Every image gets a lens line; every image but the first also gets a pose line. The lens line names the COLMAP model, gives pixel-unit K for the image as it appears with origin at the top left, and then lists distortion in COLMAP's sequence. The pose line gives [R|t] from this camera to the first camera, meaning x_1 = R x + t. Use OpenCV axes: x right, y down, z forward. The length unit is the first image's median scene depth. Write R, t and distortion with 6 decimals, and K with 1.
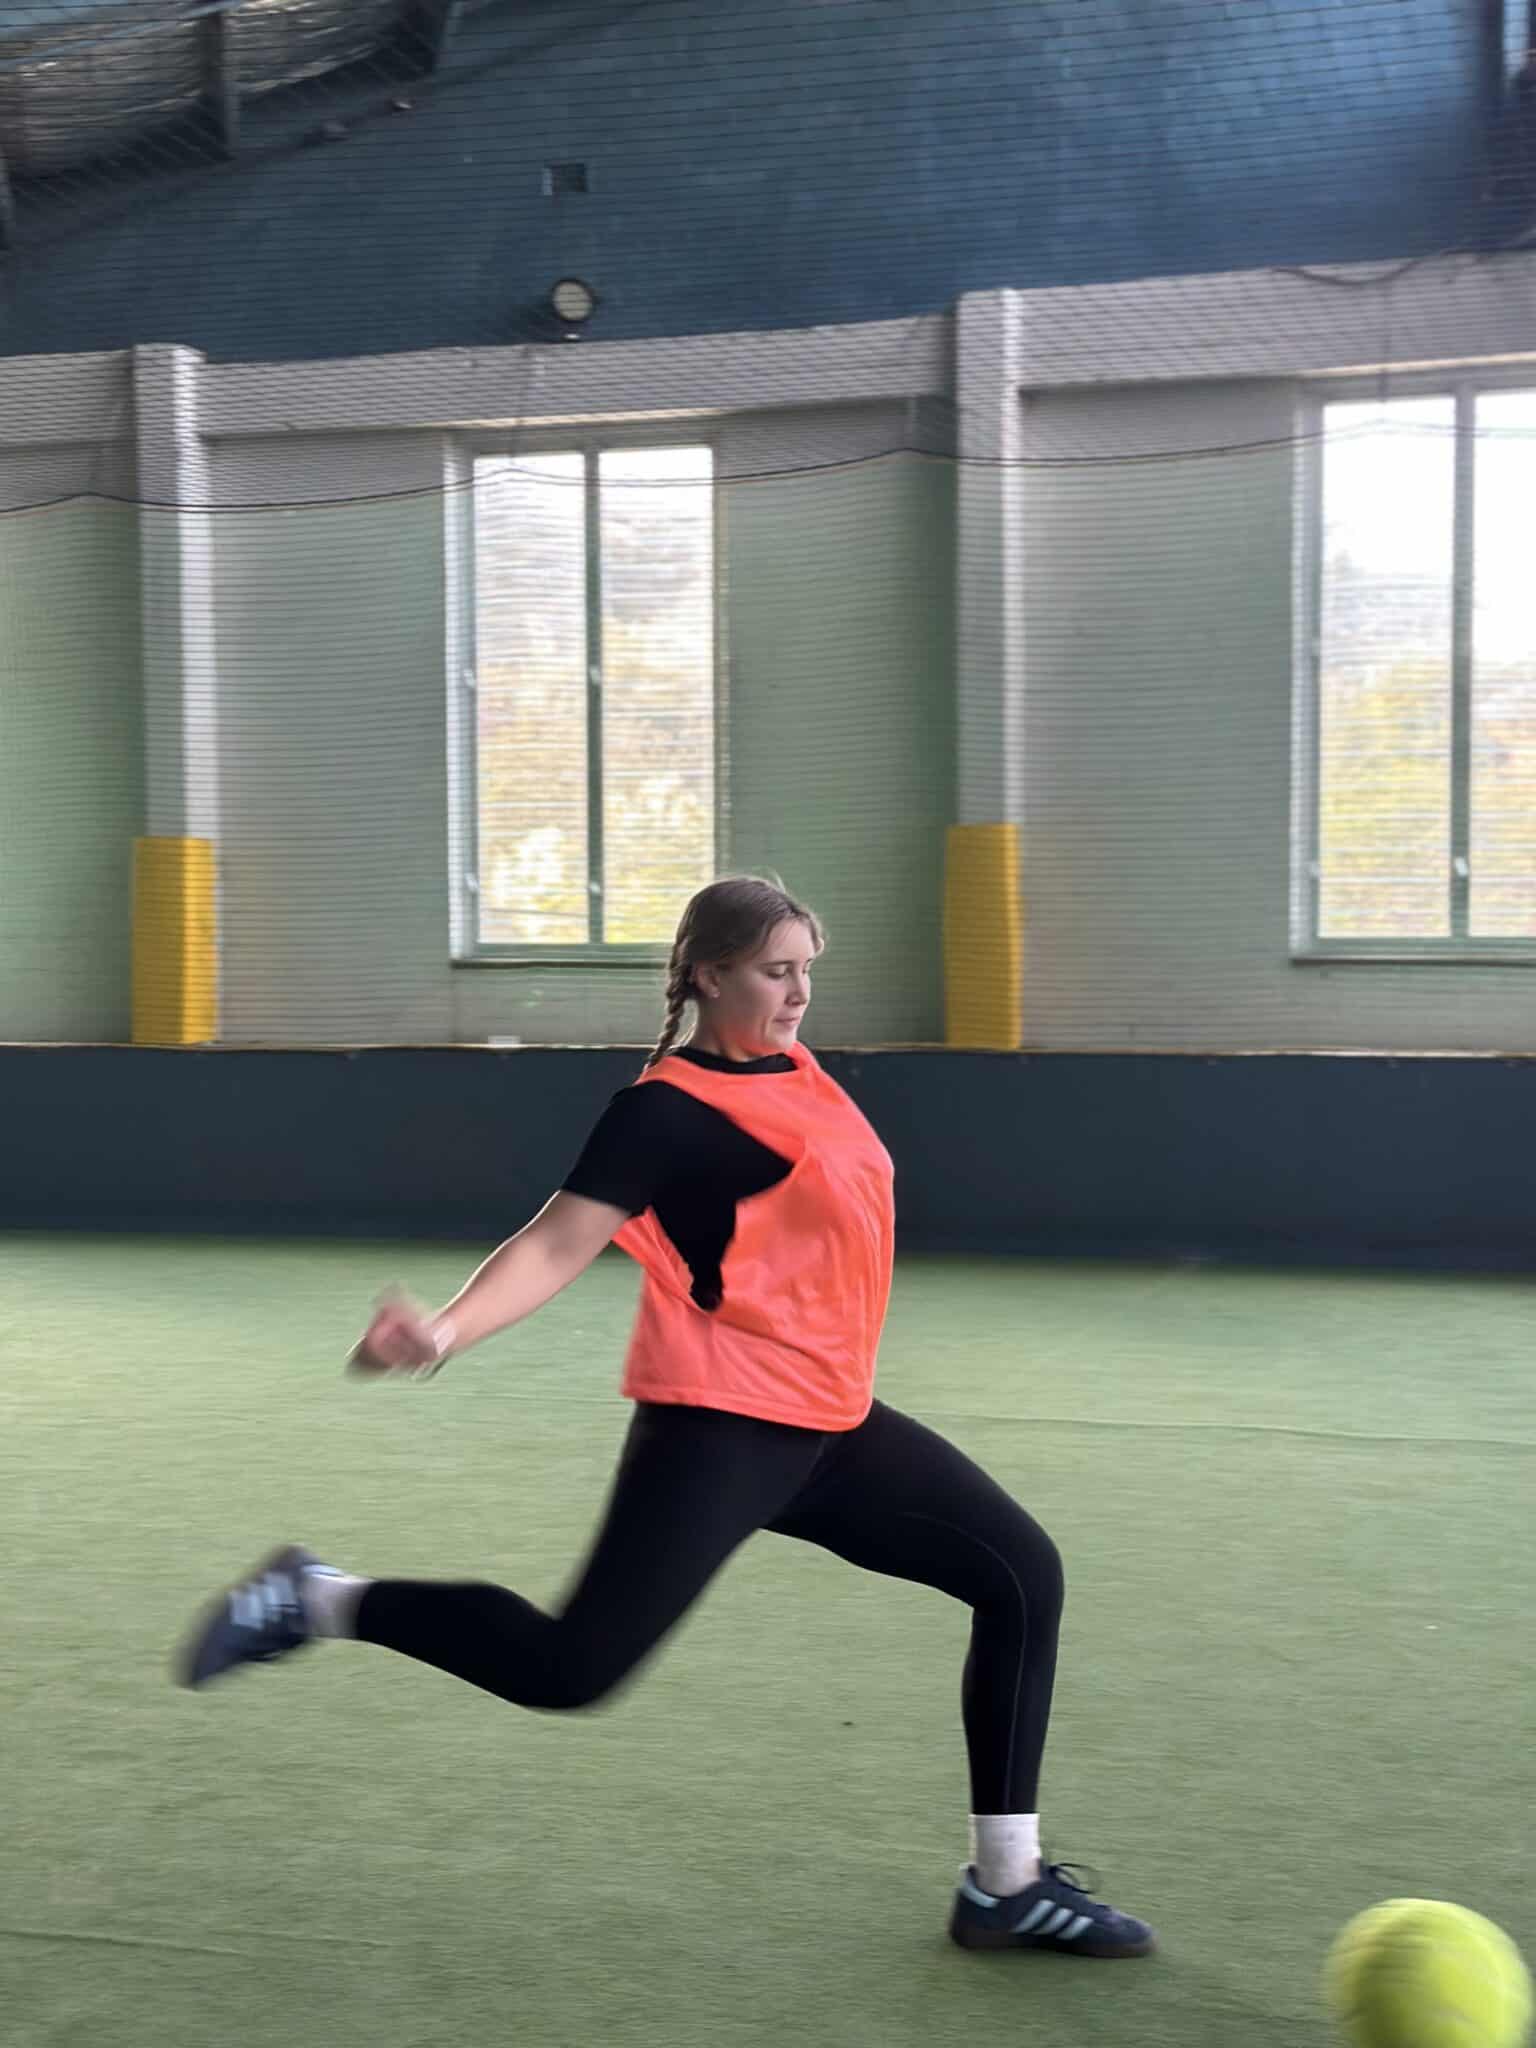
lens RADIAL K [[3064.7, 0, 768.0], [0, 3064.7, 1024.0], [0, 0, 1]] dist [0.178976, 0.064549]
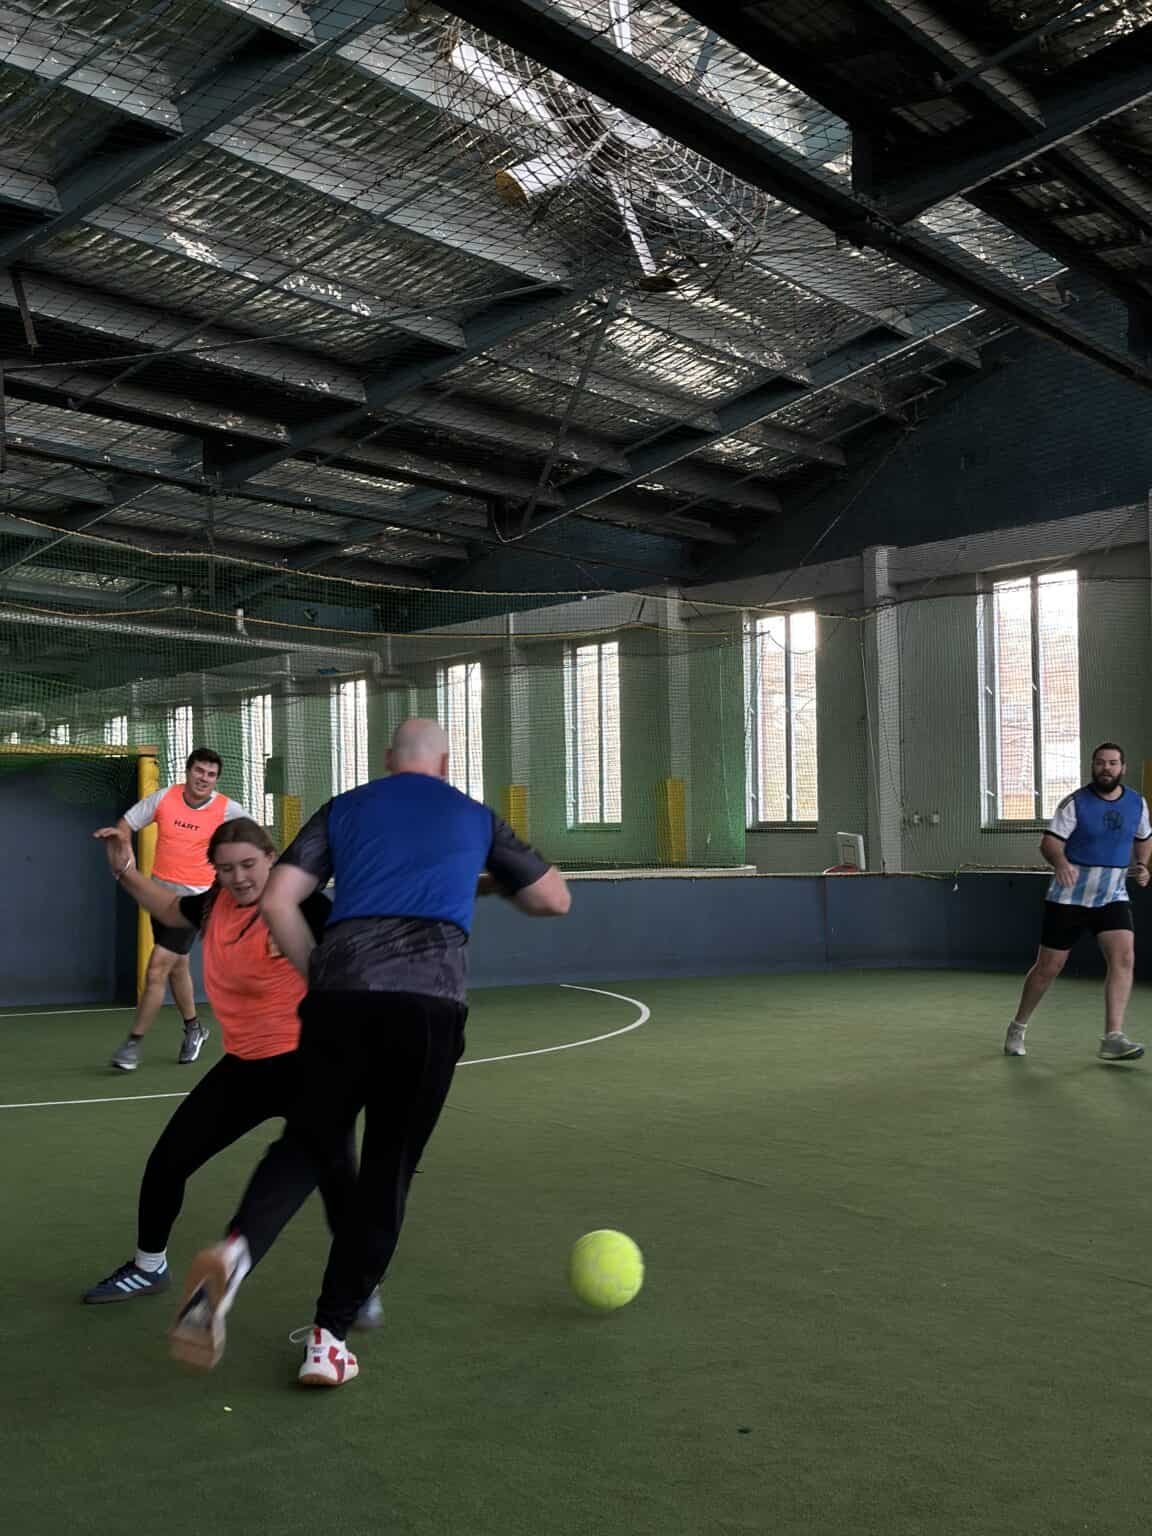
lens RADIAL K [[2298.6, 0, 576.0], [0, 2298.6, 768.0], [0, 0, 1]] dist [0.178976, 0.064549]
pose [[0.688989, -0.015134, -0.724614, 0.840572], [-0.018212, 0.999105, -0.038183, 0.002285], [0.724543, 0.039505, 0.688096, -0.251519]]
